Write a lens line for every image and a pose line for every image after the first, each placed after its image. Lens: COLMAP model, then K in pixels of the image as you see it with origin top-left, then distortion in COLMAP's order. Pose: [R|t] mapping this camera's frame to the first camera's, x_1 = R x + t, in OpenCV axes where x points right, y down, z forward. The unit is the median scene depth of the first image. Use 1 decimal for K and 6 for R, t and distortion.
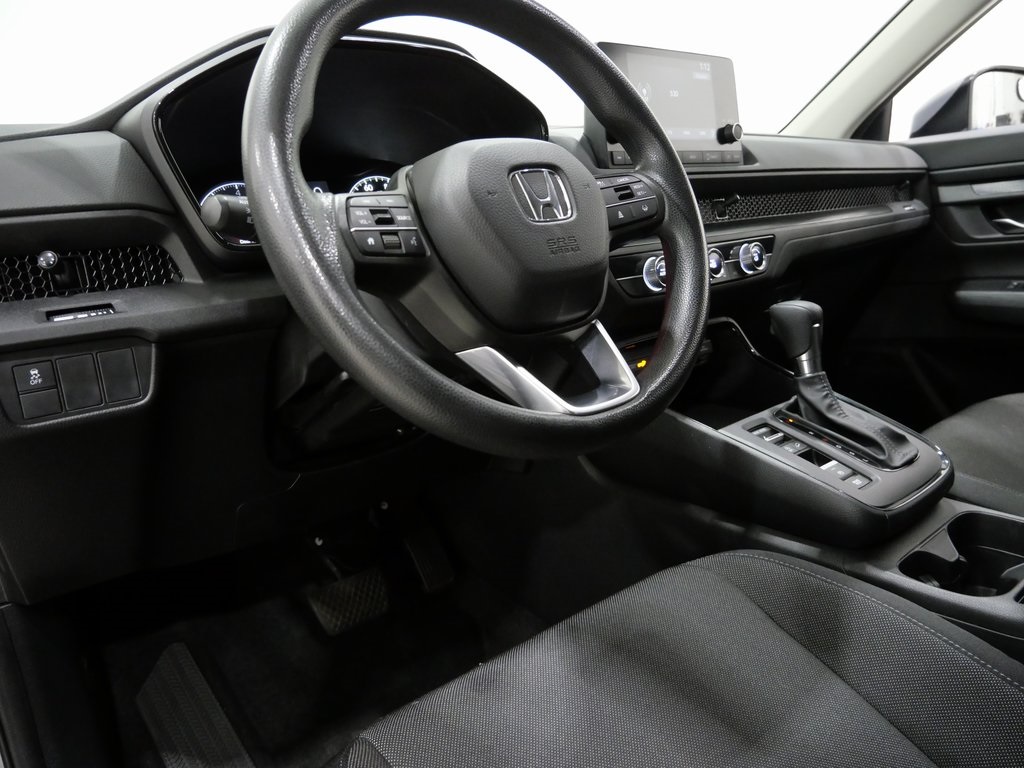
lens RADIAL K [[740.9, 0, 507.4], [0, 740.9, 382.6], [0, 0, 1]] dist [-0.052944, 0.023555]
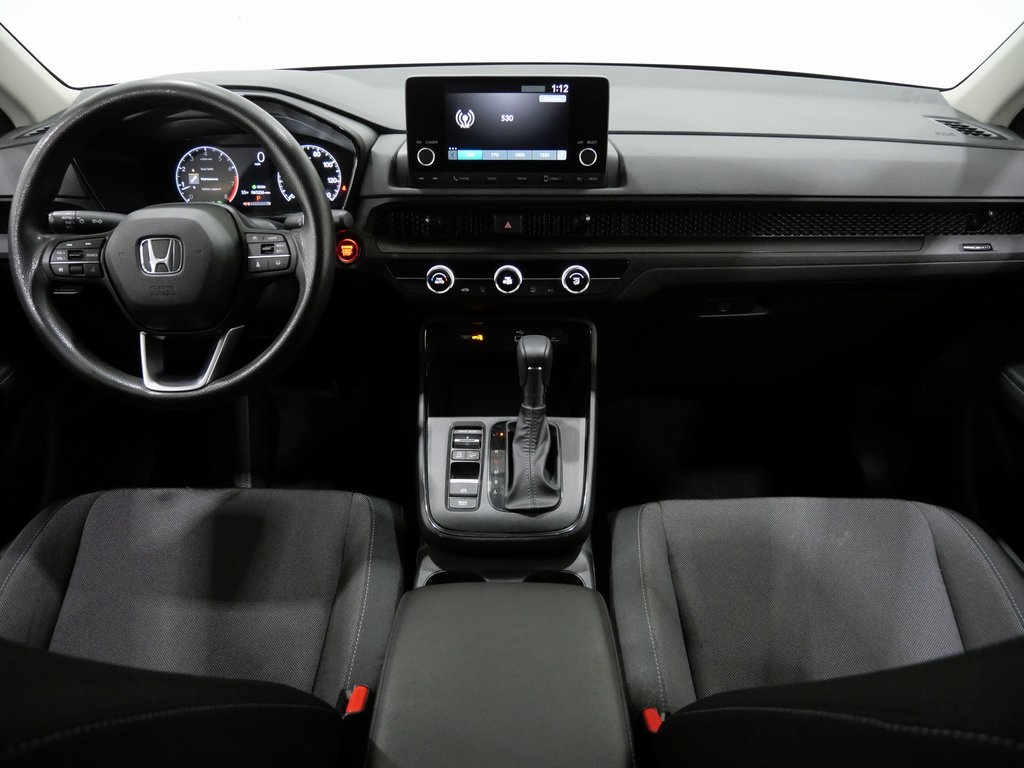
lens RADIAL K [[740.9, 0, 511.7], [0, 740.9, 390.8], [0, 0, 1]] dist [-0.052944, 0.023555]
pose [[0.767480, 0.387119, -0.510992, 1.102936], [-0.198485, 0.901413, 0.384783, -0.531609], [0.609572, -0.193889, 0.768654, 0.123549]]
